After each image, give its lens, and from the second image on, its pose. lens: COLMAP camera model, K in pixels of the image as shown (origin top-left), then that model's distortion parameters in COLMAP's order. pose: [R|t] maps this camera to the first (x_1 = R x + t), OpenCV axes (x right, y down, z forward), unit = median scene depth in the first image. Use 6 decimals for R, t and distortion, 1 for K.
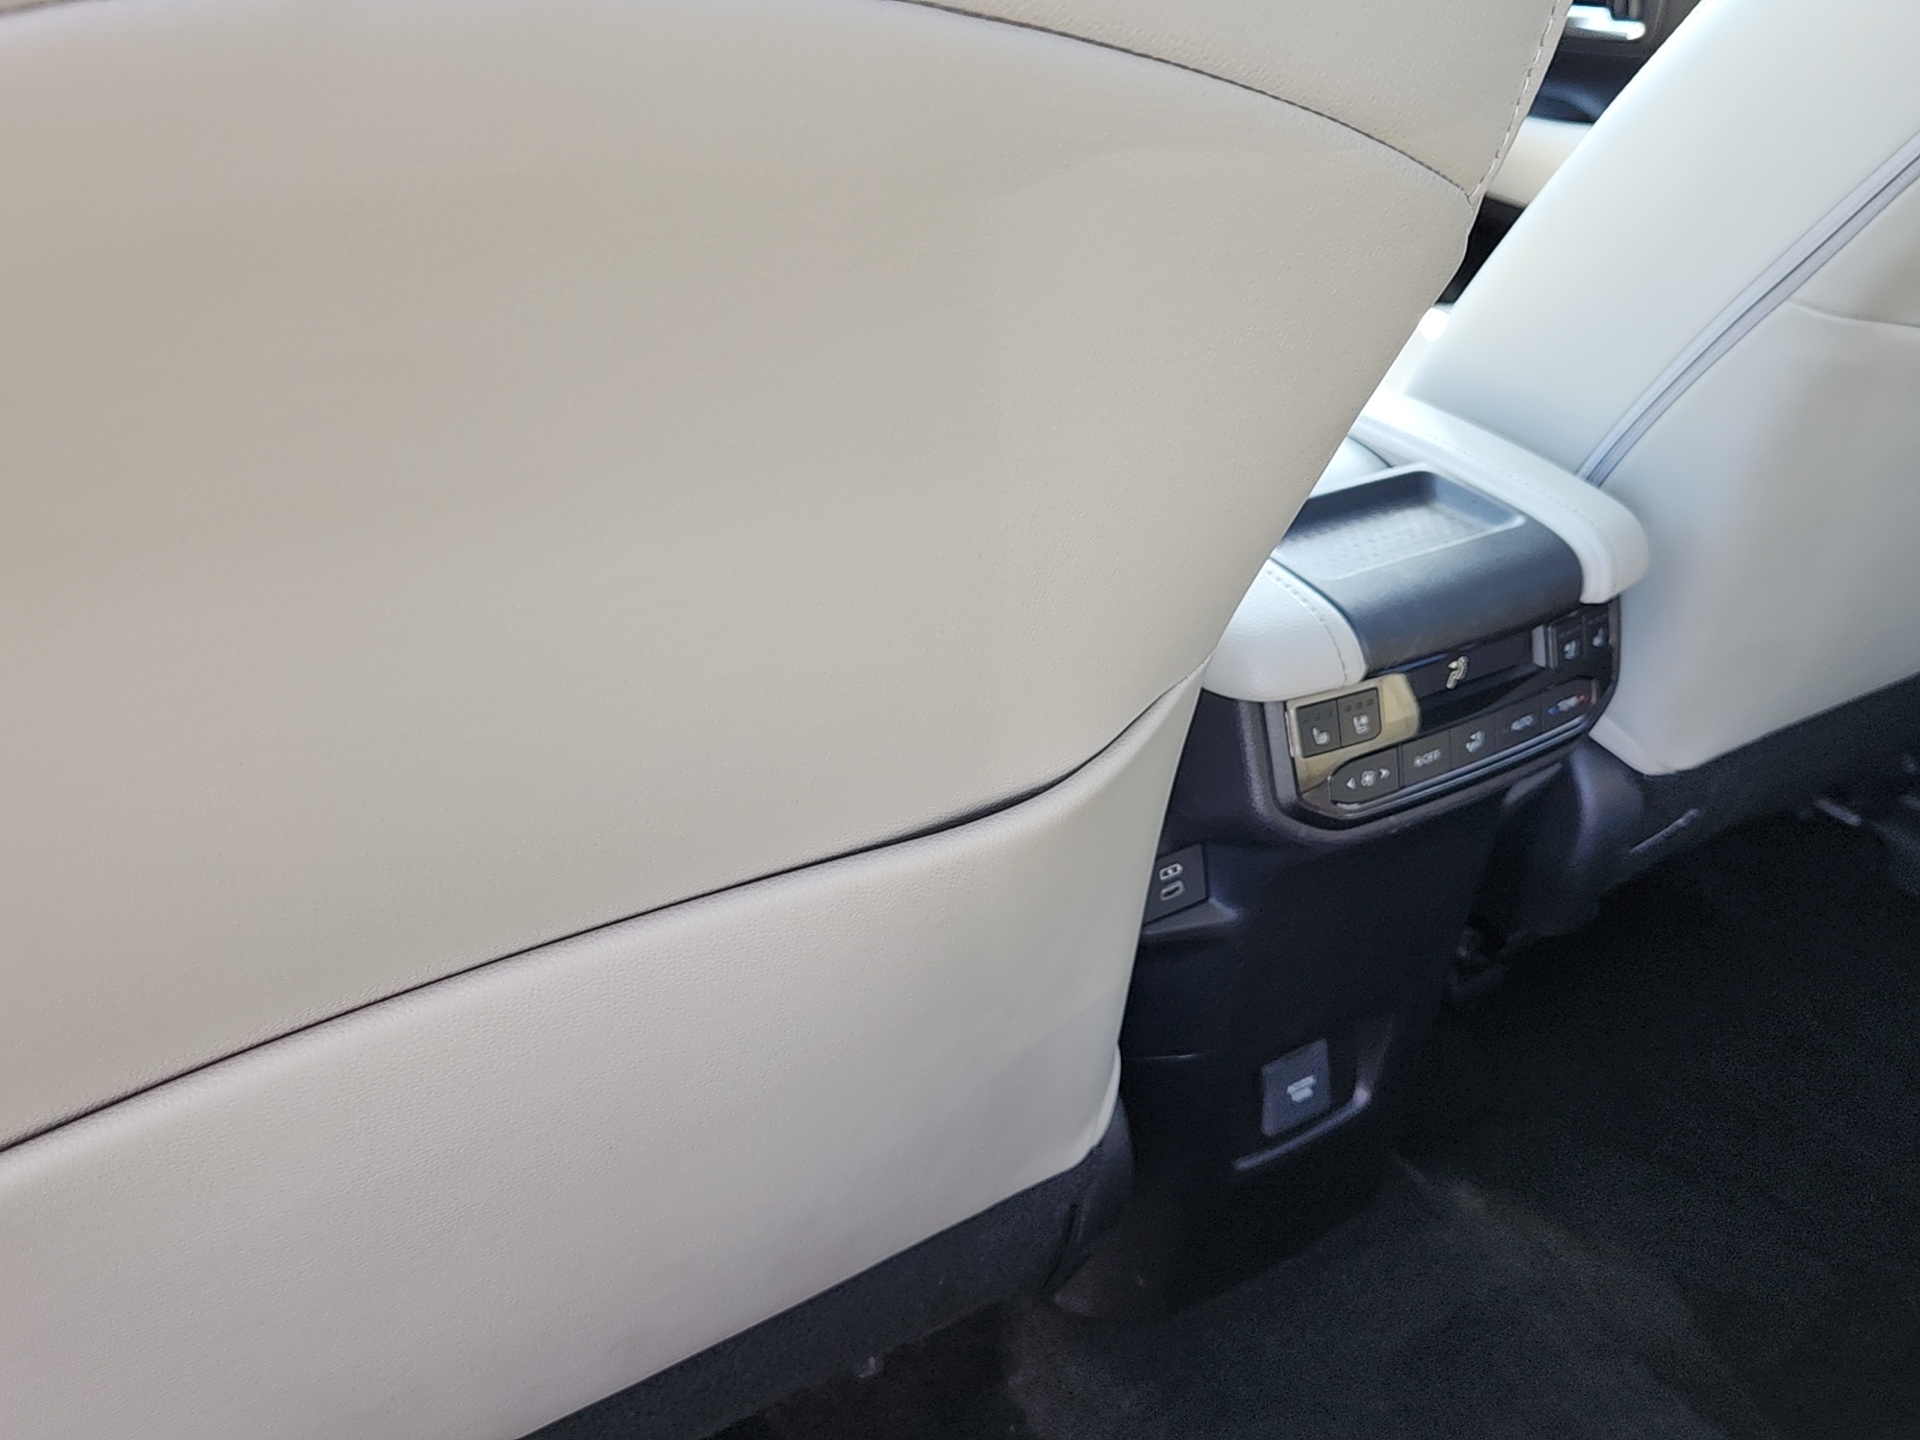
lens RADIAL K [[1584.0, 0, 993.9], [0, 1584.0, 736.3], [0, 0, 1]] dist [0.088081, -0.139838]
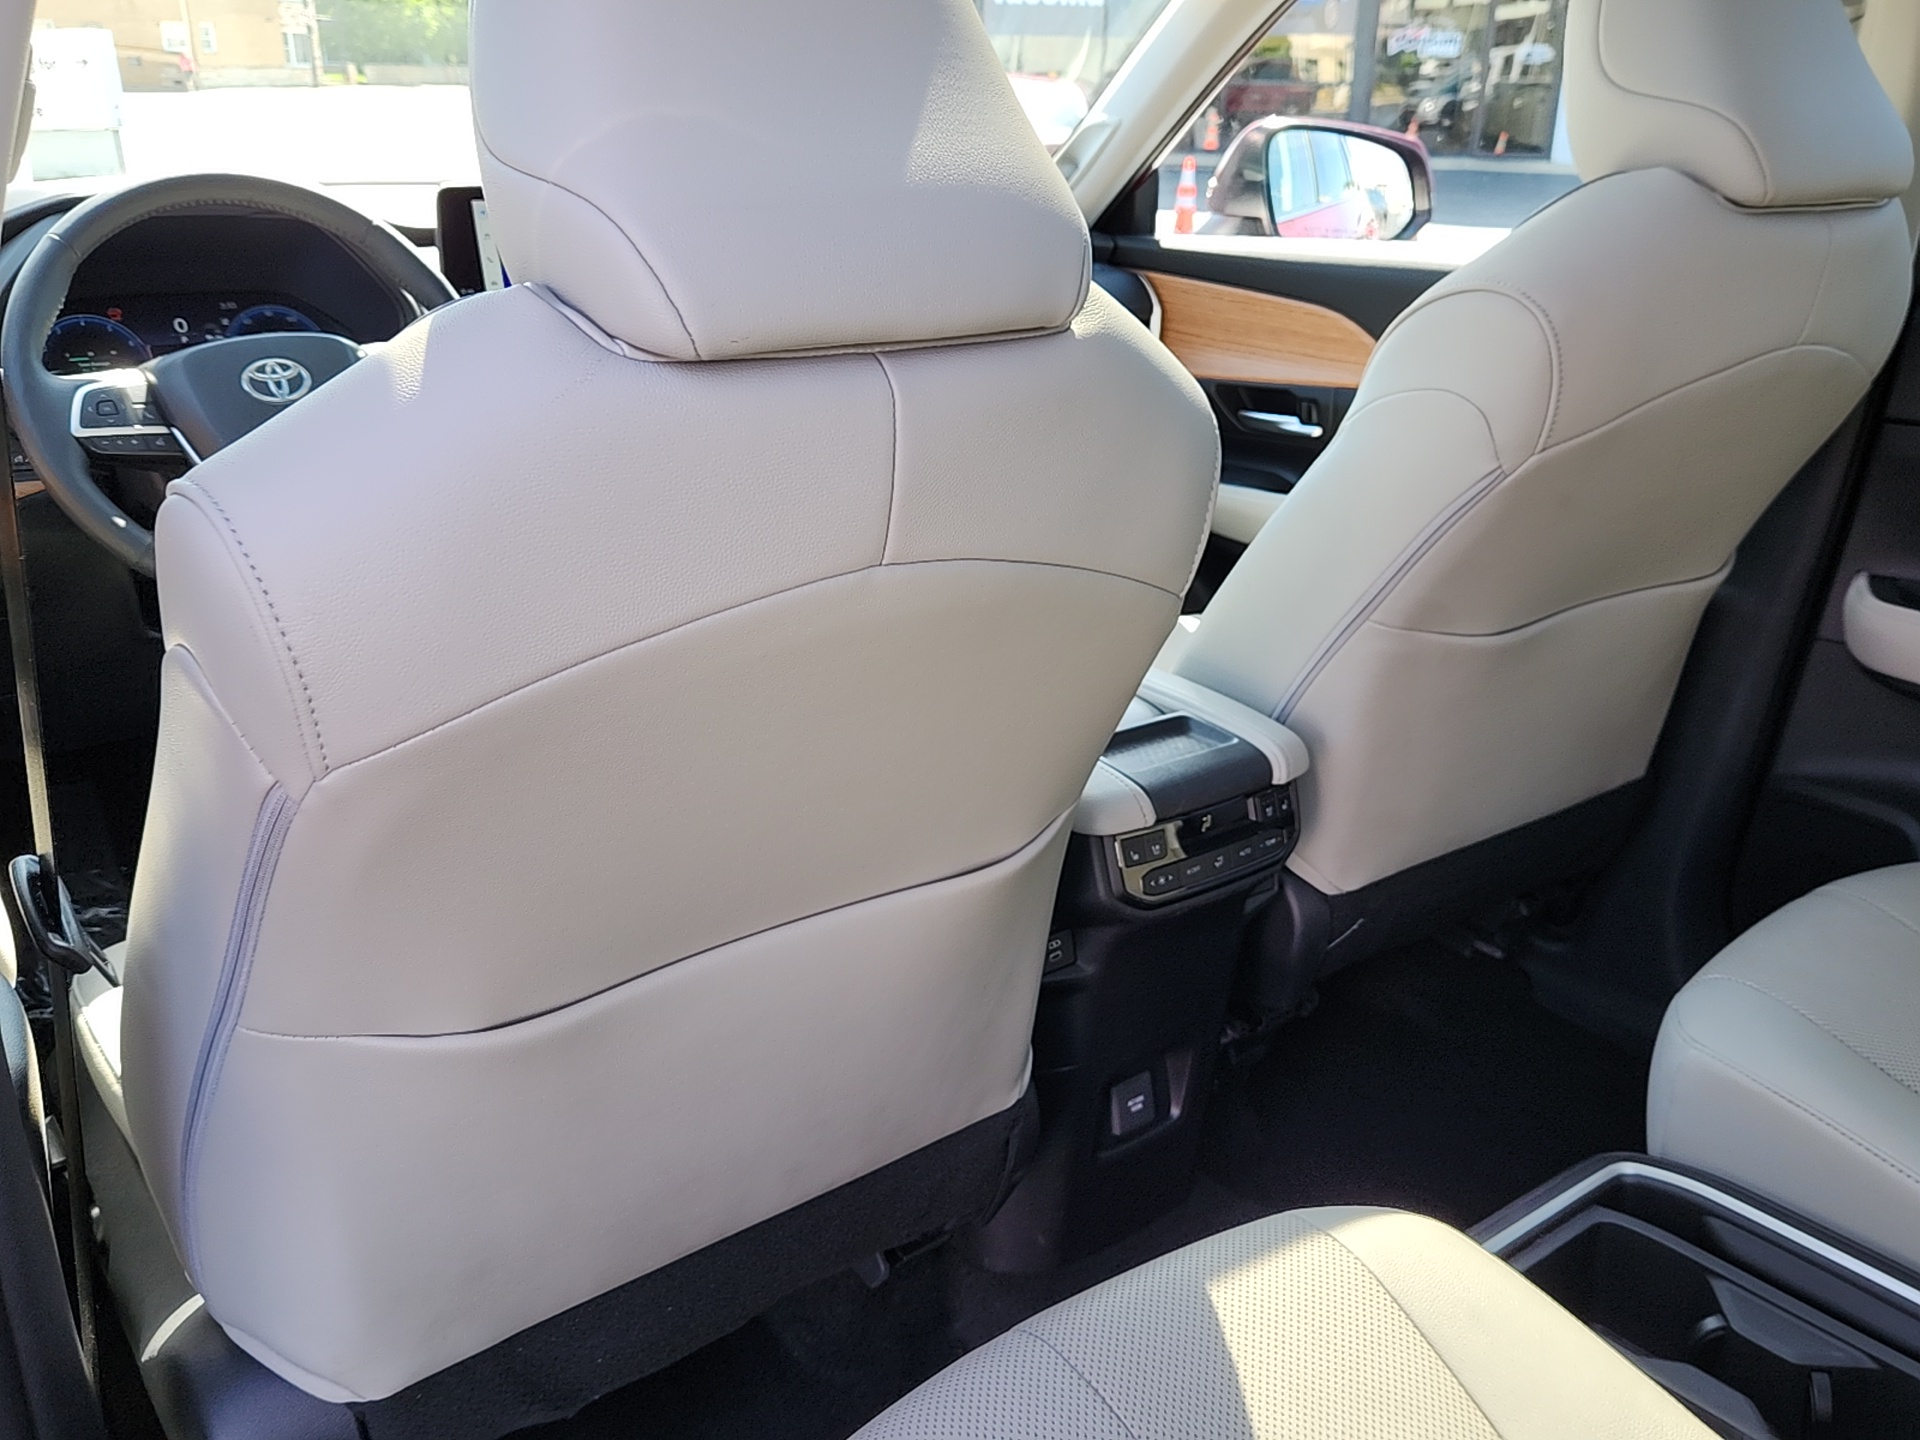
lens RADIAL K [[1470.5, 0, 960.0], [0, 1470.5, 720.0], [0, 0, 1]] dist [0.011541, -0.013503]
pose [[0.995866, -0.021745, 0.088194, -0.125478], [0.037484, 0.982779, -0.180942, 0.129899], [-0.082741, 0.183500, 0.979531, -0.598621]]
